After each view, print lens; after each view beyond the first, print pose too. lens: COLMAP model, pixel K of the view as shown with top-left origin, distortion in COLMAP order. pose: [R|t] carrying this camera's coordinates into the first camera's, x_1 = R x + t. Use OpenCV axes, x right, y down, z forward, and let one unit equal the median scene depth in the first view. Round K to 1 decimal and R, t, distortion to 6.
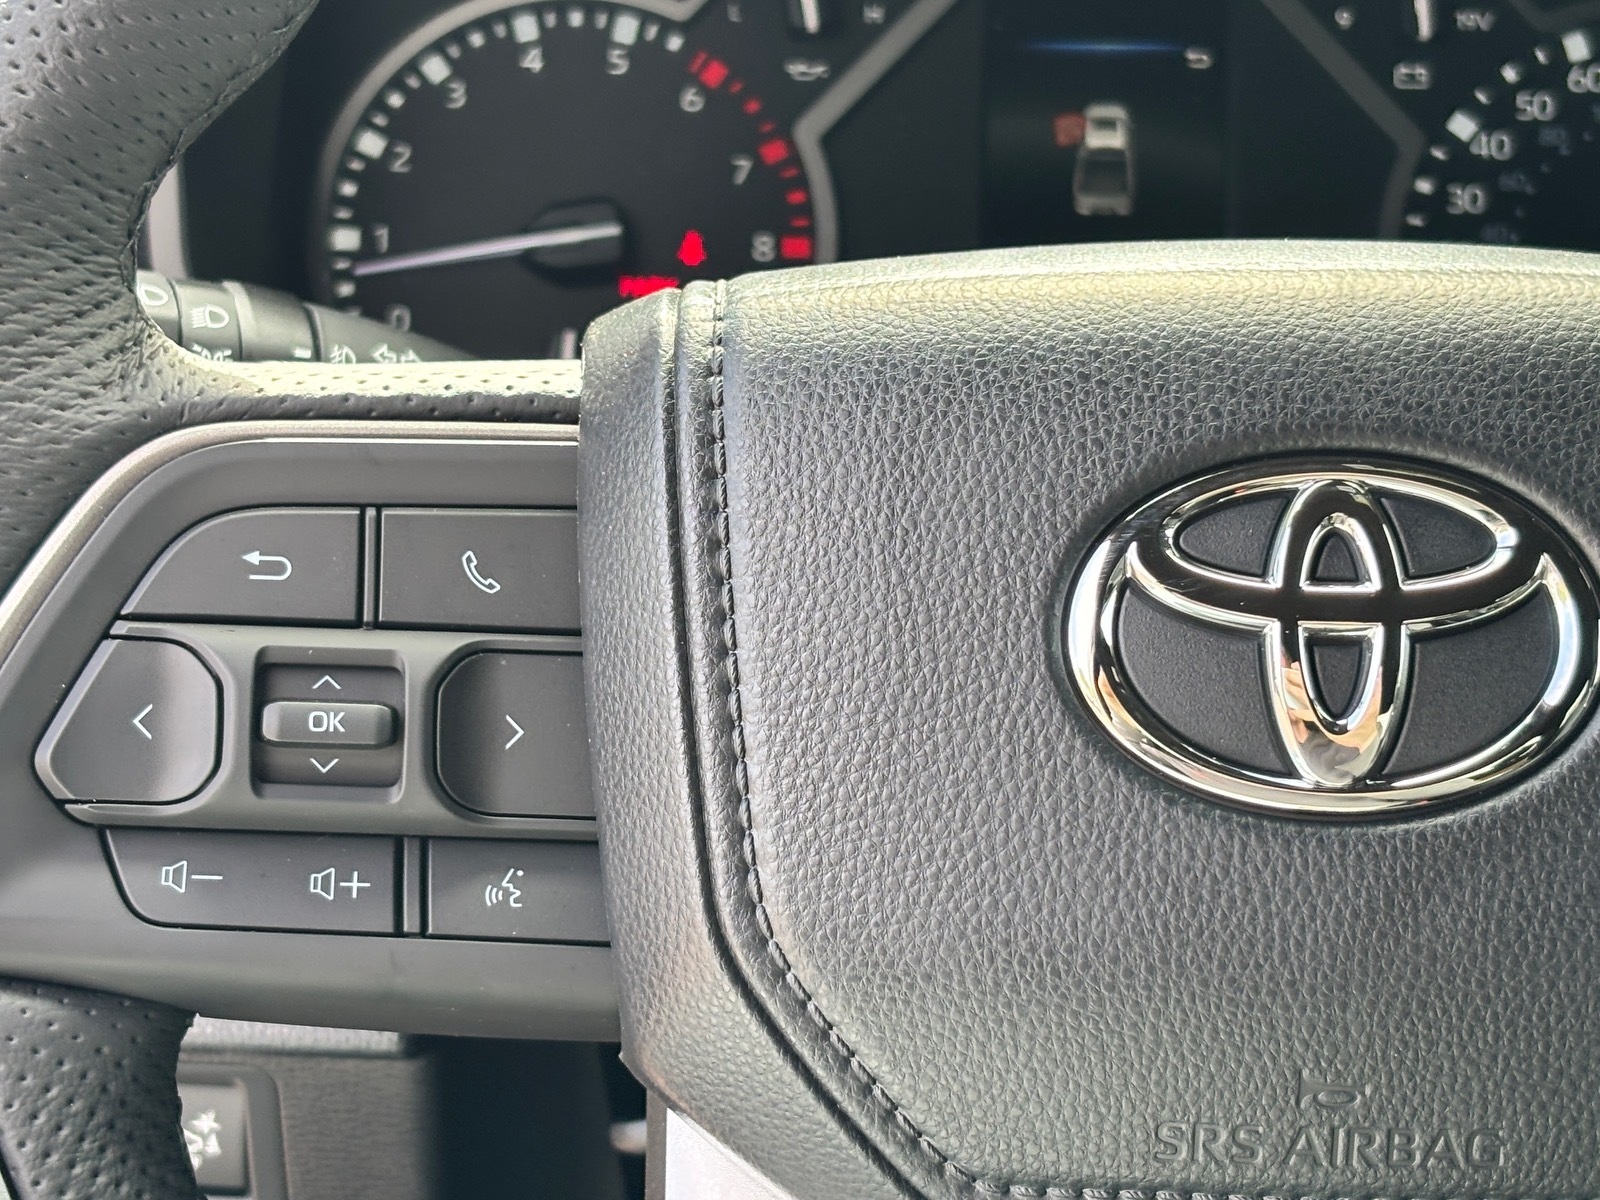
lens RADIAL K [[3229.5, 0, 800.0], [0, 3229.5, 600.0], [0, 0, 1]] dist [0.291394, -1.555077]
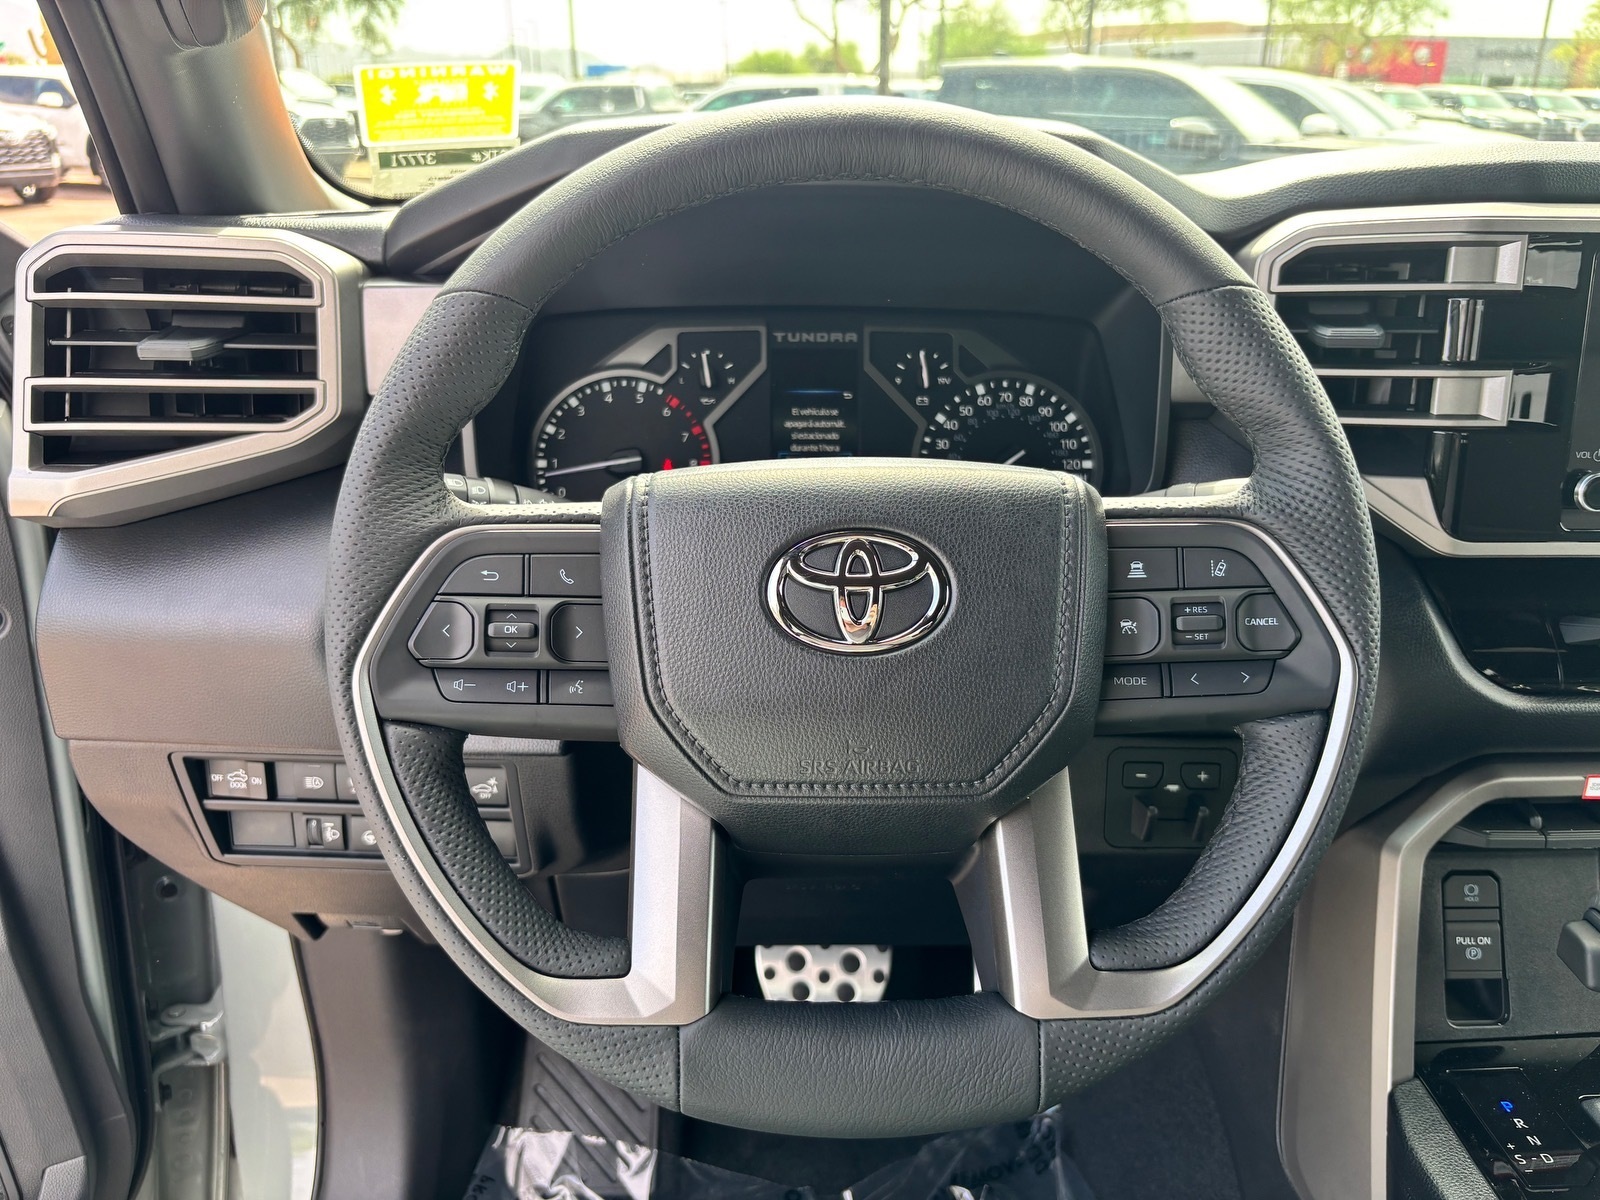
lens RADIAL K [[1218.6, 0, 796.6], [0, 1218.6, 588.6], [0, 0, 1]] dist [0.138132, -0.310690]
pose [[0.999215, -0.019130, 0.034689, 0.070838], [0.019457, 0.999769, -0.009132, 0.016864], [-0.034507, 0.009800, 0.999356, -0.090594]]
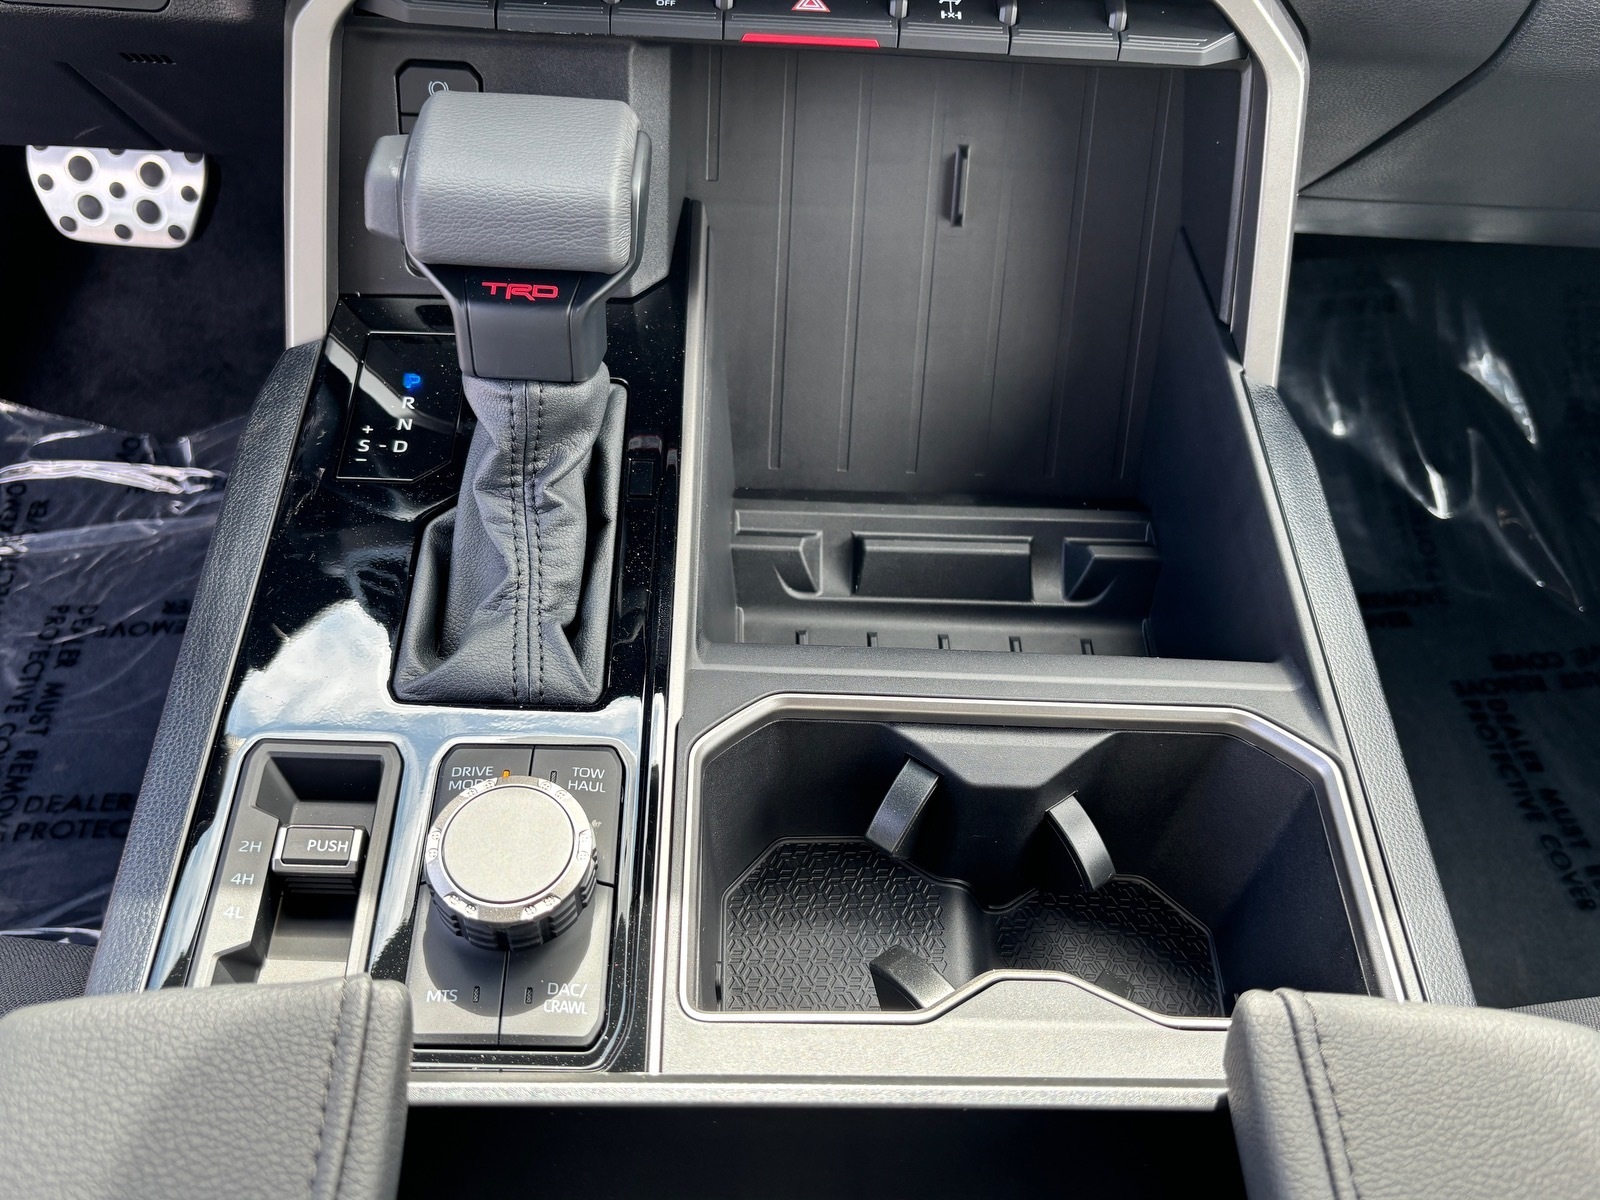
lens RADIAL K [[1398.0, 0, 800.0], [0, 1398.0, 600.0], [0, 0, 1]] dist [0.006333, 0.004143]
pose [[0.998348, 0.004101, 0.057307, 1.262910], [-0.034080, 0.845289, 0.533222, 0.113323], [-0.046255, -0.534294, 0.844032, 0.139248]]
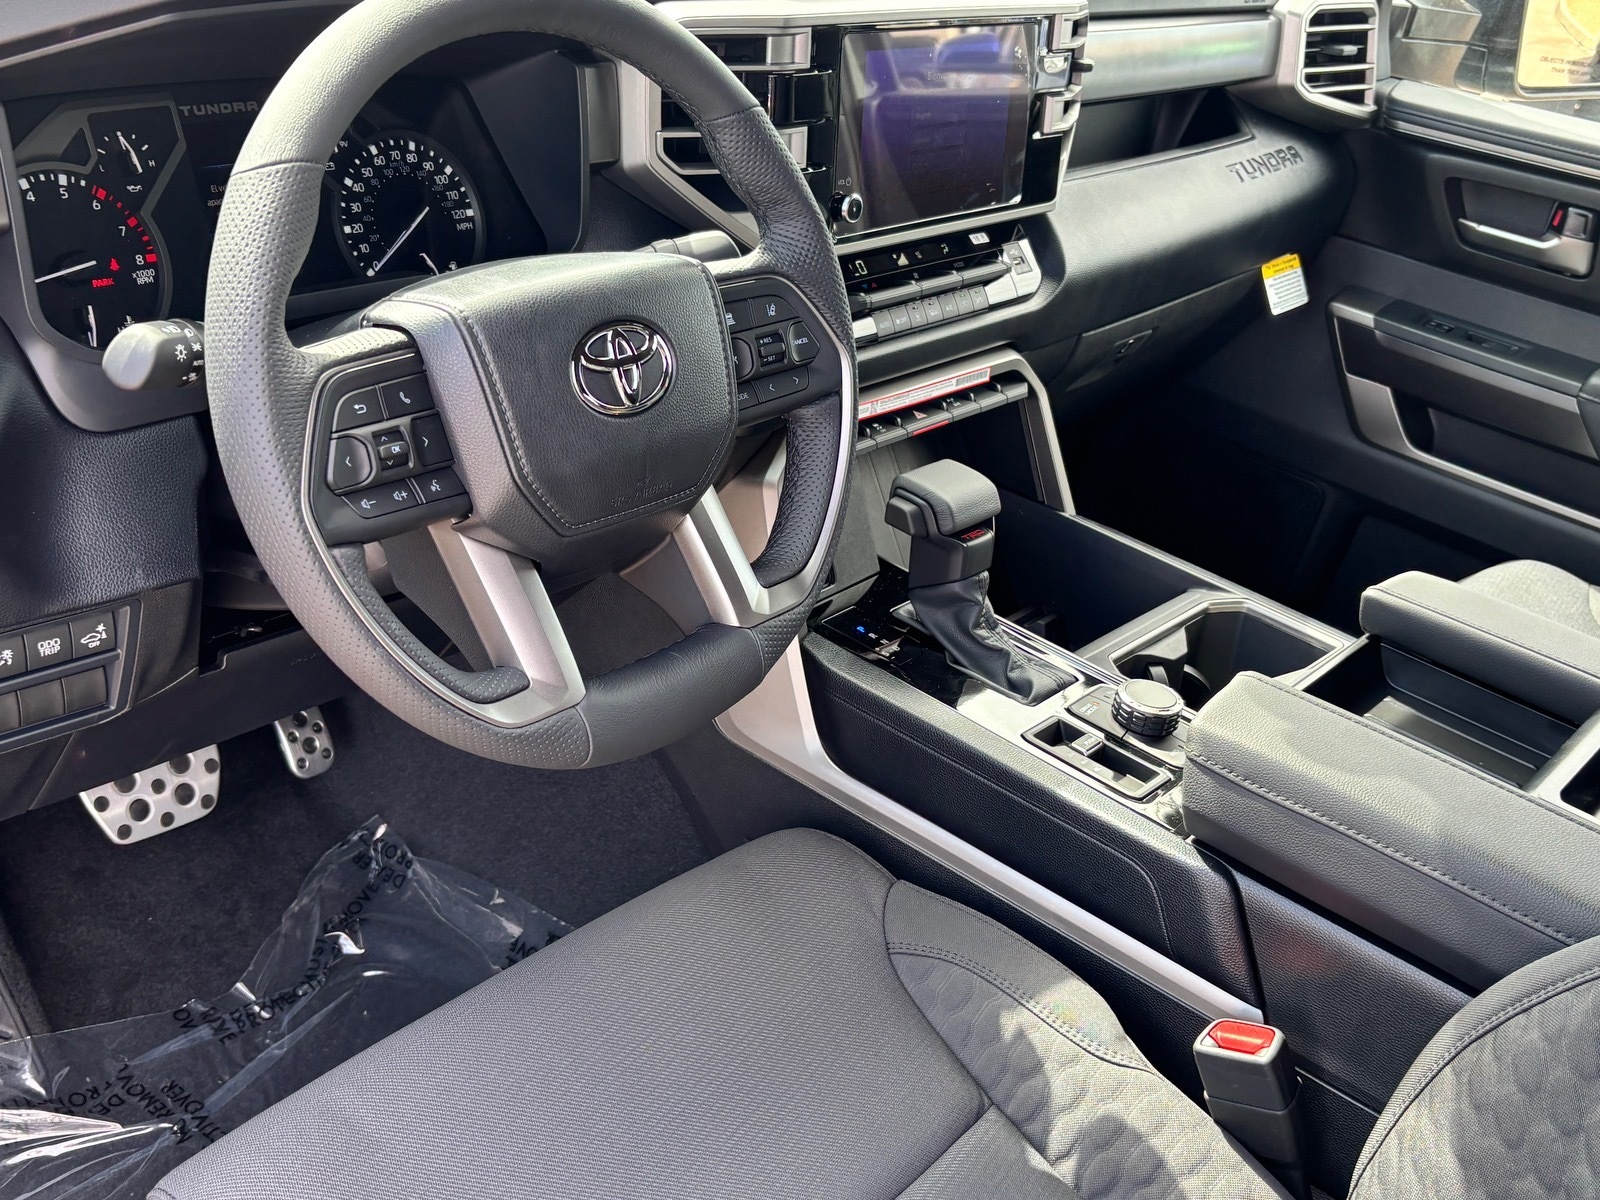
lens RADIAL K [[1674.4, 0, 794.3], [0, 1674.4, 607.0], [0, 0, 1]] dist [-0.013107, -0.022482]
pose [[0.629435, -0.296491, 0.718265, -1.310252], [0.135000, 0.952013, 0.274675, -0.253414], [-0.765237, -0.075924, 0.639256, -0.498063]]
